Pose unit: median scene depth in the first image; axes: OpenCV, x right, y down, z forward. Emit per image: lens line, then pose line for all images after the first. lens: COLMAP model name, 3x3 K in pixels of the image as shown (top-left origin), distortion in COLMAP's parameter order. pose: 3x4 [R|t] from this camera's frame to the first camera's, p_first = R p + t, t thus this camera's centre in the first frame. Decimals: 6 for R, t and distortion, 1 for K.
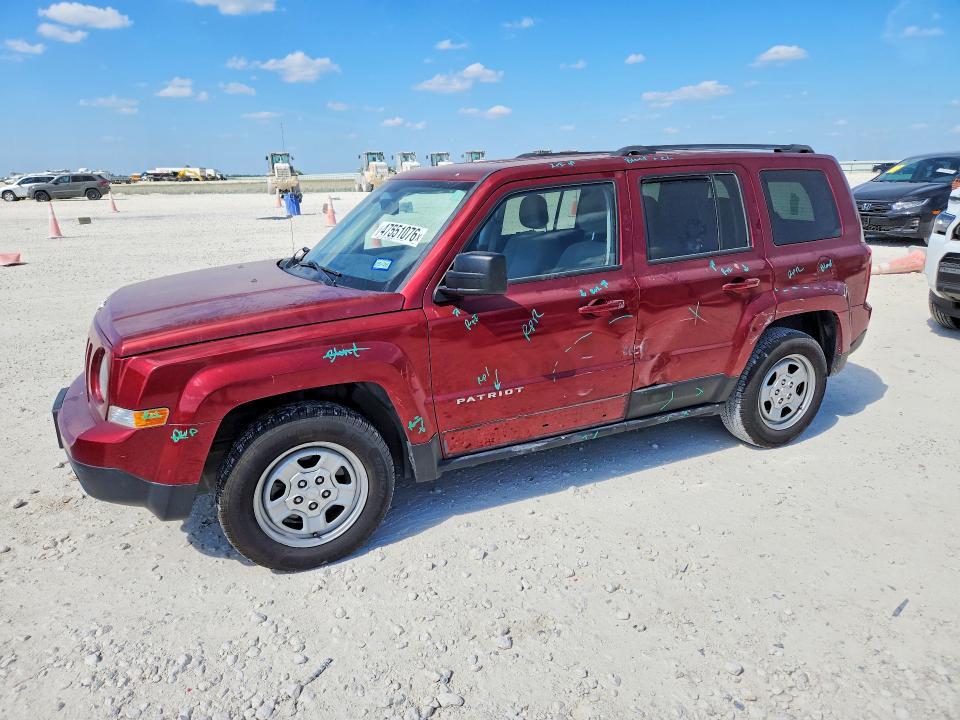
lens RADIAL K [[679.8, 0, 480.0], [0, 679.8, 360.0], [0, 0, 1]] dist [0.067234, -0.060020]
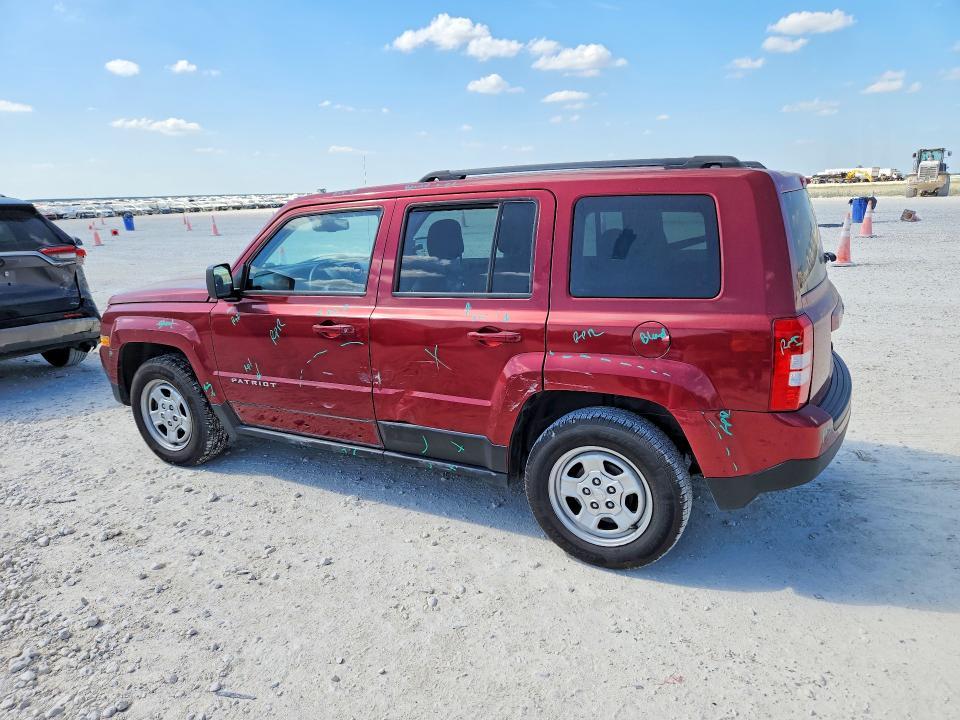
lens RADIAL K [[703.9, 0, 480.0], [0, 703.9, 360.0], [0, 0, 1]] dist [0.038147, -0.055315]
pose [[0.553610, 0.190787, -0.810627, 0.120248], [-0.194453, 0.976111, 0.096934, -0.018094], [0.809756, 0.103965, 0.577483, 0.055826]]
